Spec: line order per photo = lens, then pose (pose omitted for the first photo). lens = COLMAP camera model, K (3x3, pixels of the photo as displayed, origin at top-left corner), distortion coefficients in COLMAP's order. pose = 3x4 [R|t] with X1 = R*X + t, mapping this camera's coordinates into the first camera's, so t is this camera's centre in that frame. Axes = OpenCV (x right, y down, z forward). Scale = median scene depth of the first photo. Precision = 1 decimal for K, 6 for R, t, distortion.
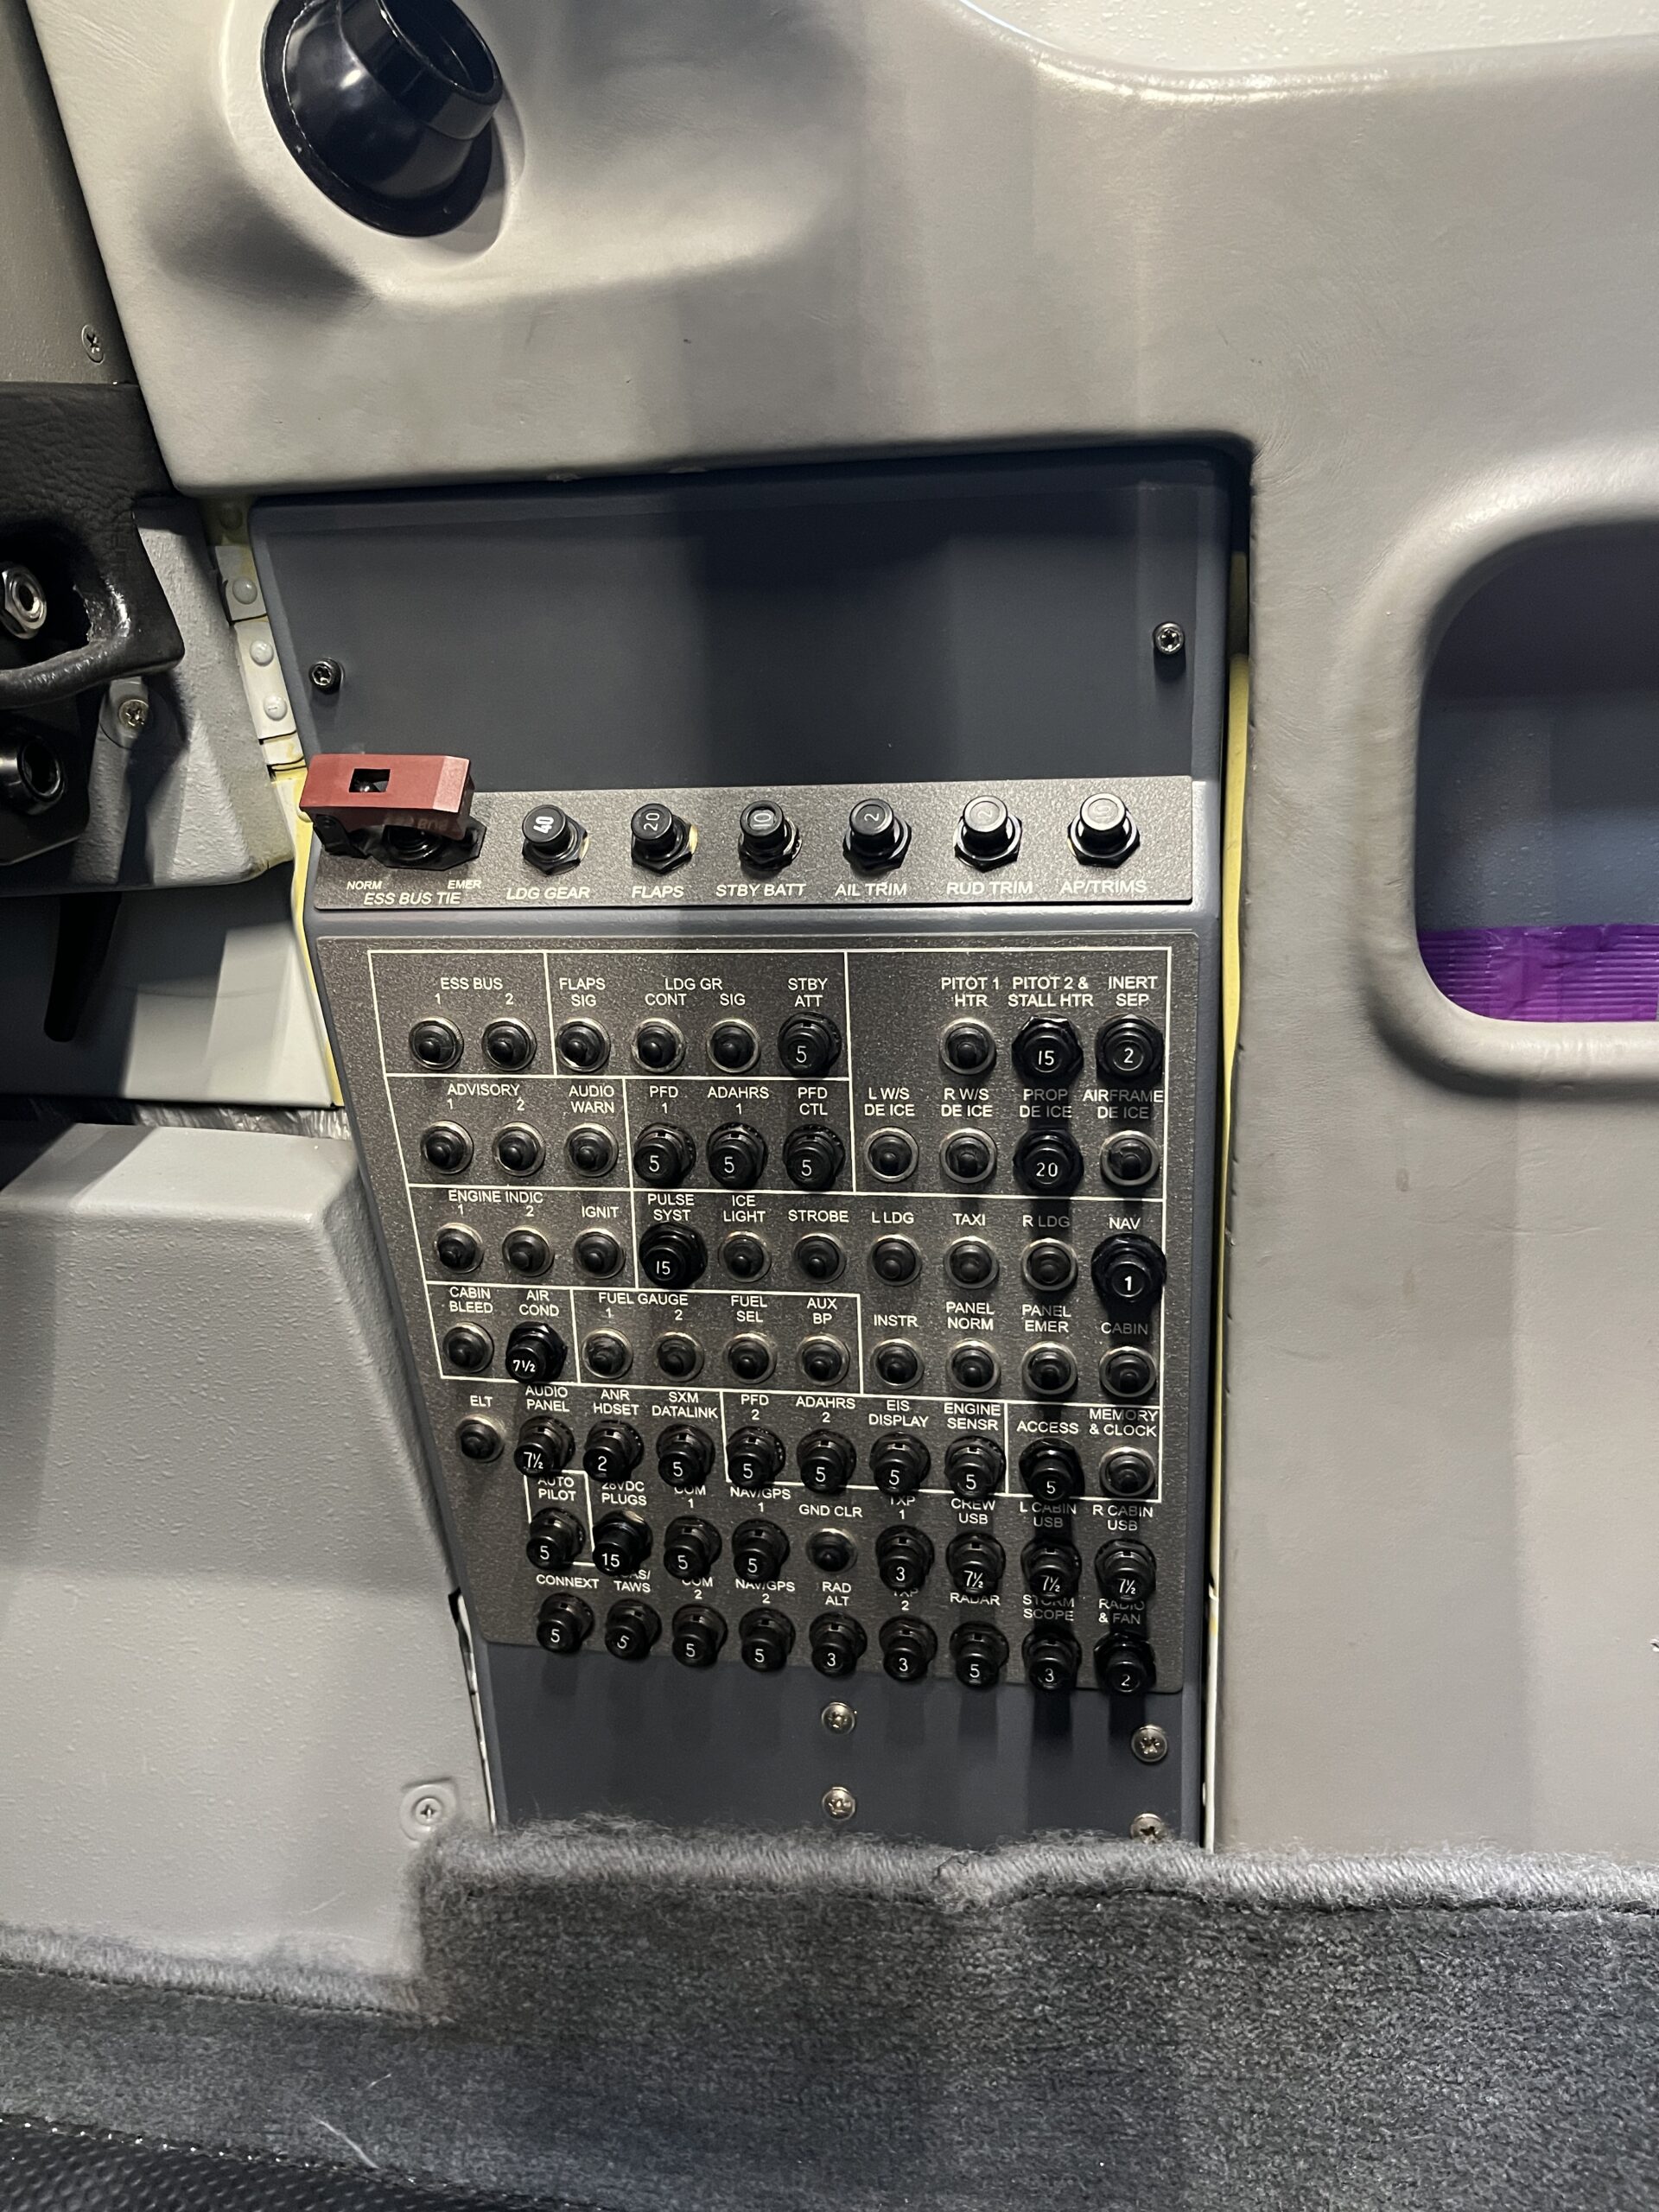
lens RADIAL K [[1651.1, 0, 833.4], [0, 1651.1, 1101.2], [0, 0, 1]] dist [0.021070, -0.036509]
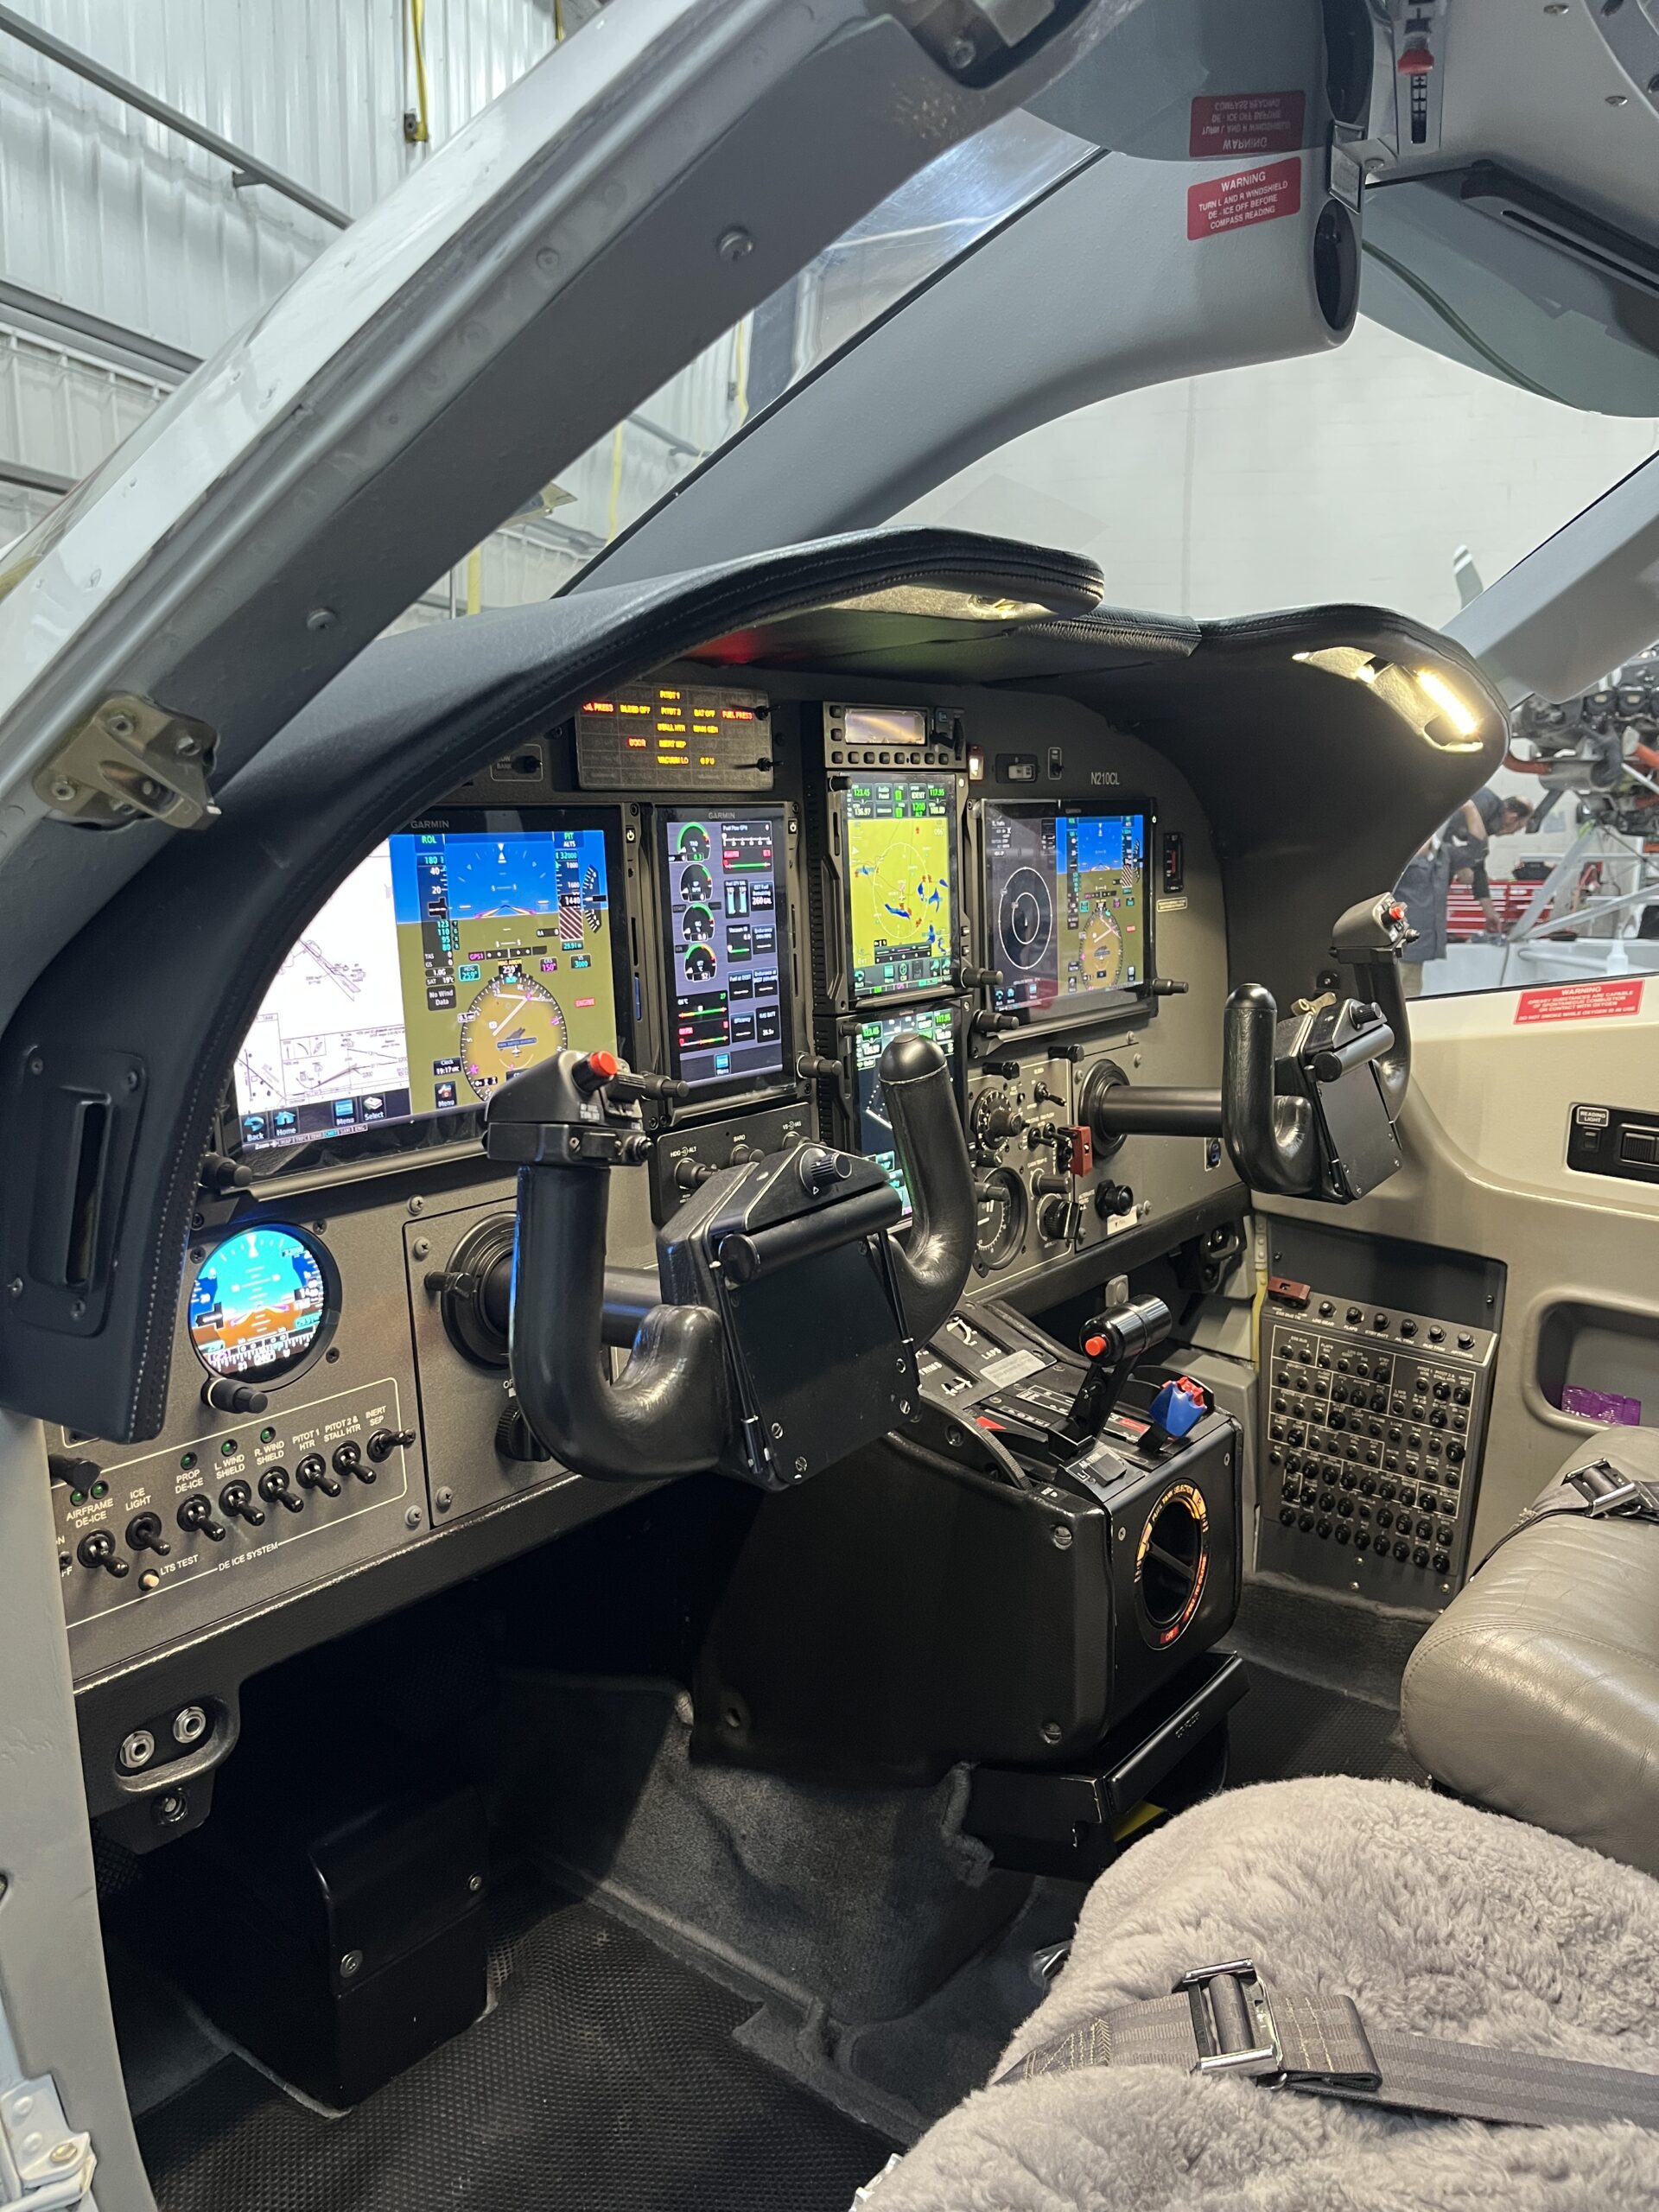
lens RADIAL K [[1651.1, 0, 846.7], [0, 1651.1, 1098.9], [0, 0, 1]] dist [0.021070, -0.036509]
pose [[0.888187, 0.165266, -0.428732, 0.423888], [-0.228502, 0.968385, -0.100090, 0.015320], [0.398636, 0.186864, 0.897870, -3.104613]]
